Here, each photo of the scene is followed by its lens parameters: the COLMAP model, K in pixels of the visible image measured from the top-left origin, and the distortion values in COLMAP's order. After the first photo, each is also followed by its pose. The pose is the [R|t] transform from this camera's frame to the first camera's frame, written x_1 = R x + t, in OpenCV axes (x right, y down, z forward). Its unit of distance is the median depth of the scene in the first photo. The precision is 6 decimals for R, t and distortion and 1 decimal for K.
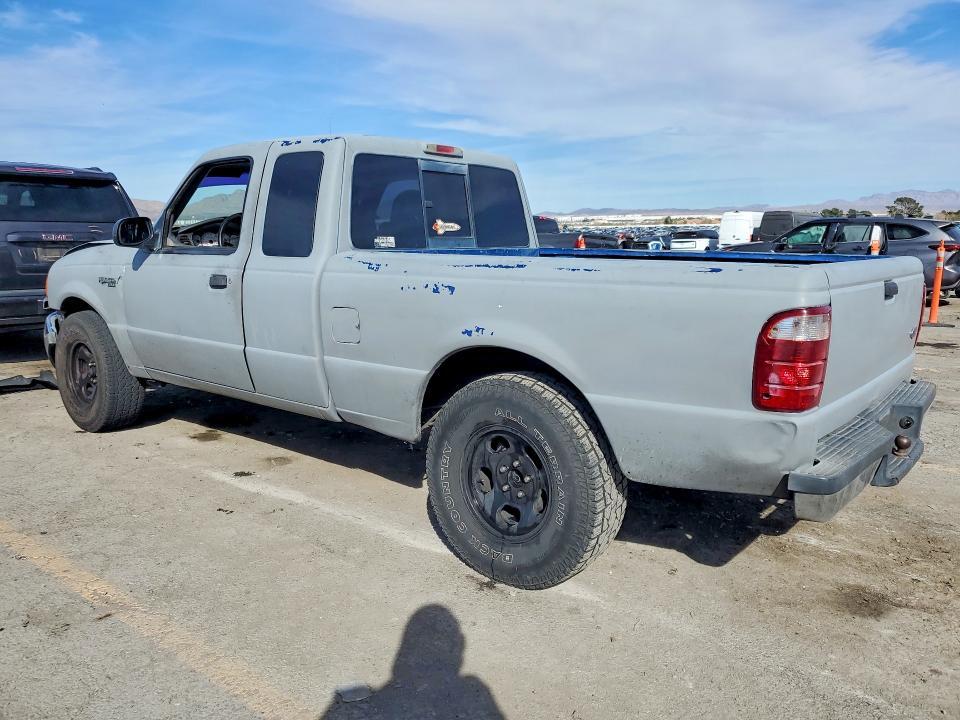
lens RADIAL K [[736.4, 0, 489.1], [0, 736.4, 330.3], [0, 0, 1]] dist [0.058144, 0.000805]
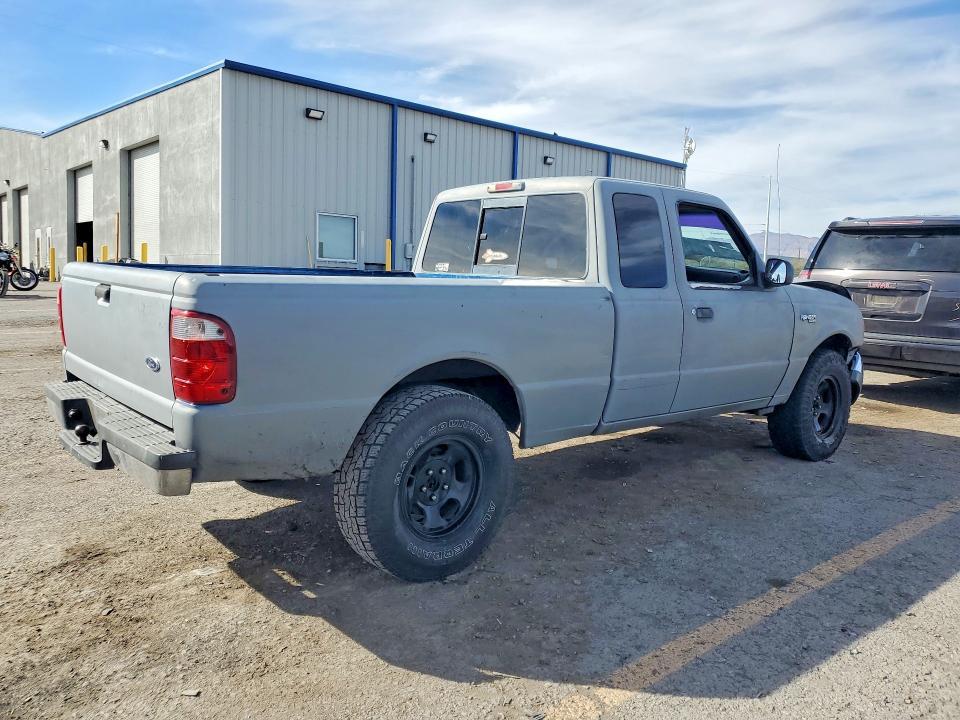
lens RADIAL K [[736.4, 0, 489.1], [0, 736.4, 330.3], [0, 0, 1]] dist [0.058144, 0.000805]
pose [[-0.170858, 0.078108, -0.982195, 1.147942], [-0.160648, 0.981305, 0.105983, -0.161504], [0.972111, 0.175895, -0.155116, 1.305008]]
